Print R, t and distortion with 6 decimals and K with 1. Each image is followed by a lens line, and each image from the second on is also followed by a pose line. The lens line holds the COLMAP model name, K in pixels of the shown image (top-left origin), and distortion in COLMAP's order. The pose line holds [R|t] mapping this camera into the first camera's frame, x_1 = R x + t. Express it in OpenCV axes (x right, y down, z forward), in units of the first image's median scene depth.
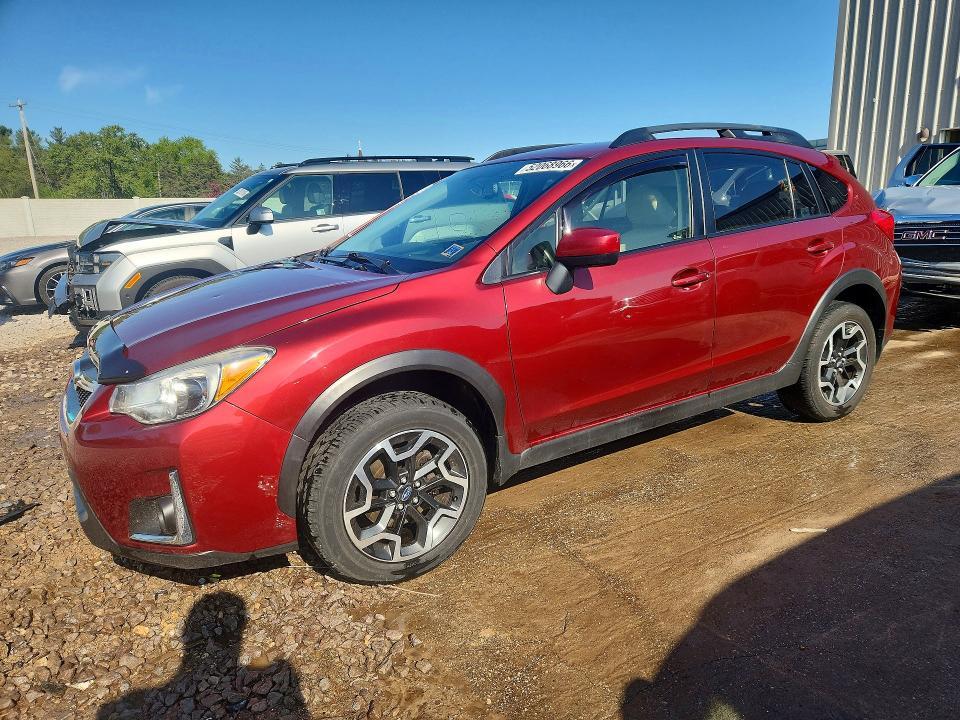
lens RADIAL K [[679.5, 0, 477.3], [0, 679.5, 362.0], [0, 0, 1]] dist [0.058385, -0.060675]
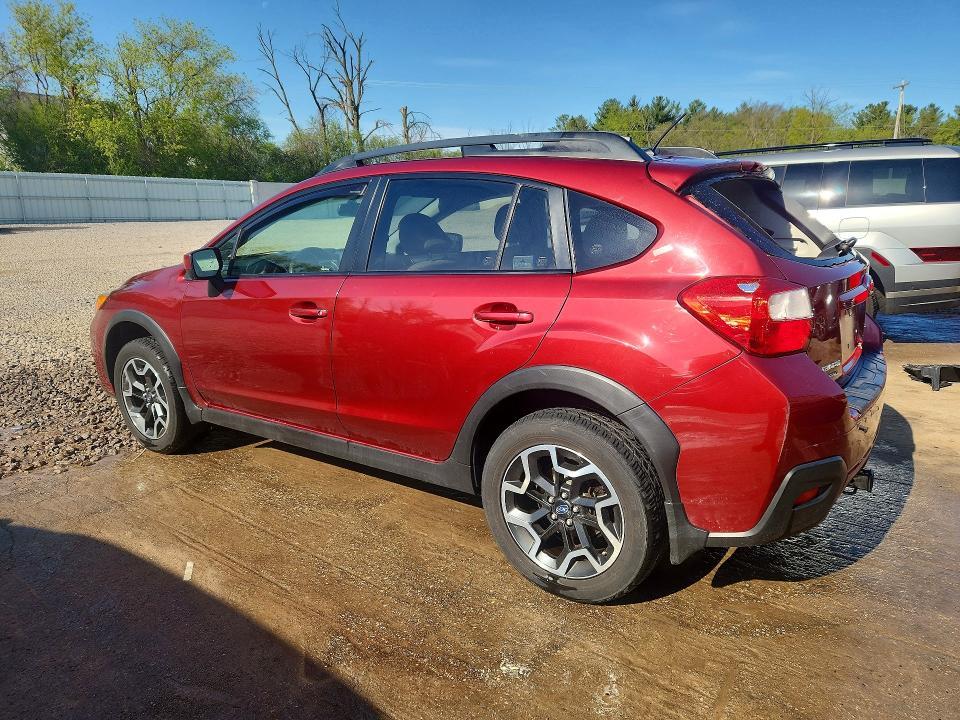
lens RADIAL K [[679.5, 0, 477.3], [0, 679.5, 362.0], [0, 0, 1]] dist [0.058385, -0.060675]
pose [[0.339079, 0.242349, -0.909006, 1.060612], [-0.209127, 0.961490, 0.178333, -0.225282], [0.917219, 0.129629, 0.376703, 0.710894]]
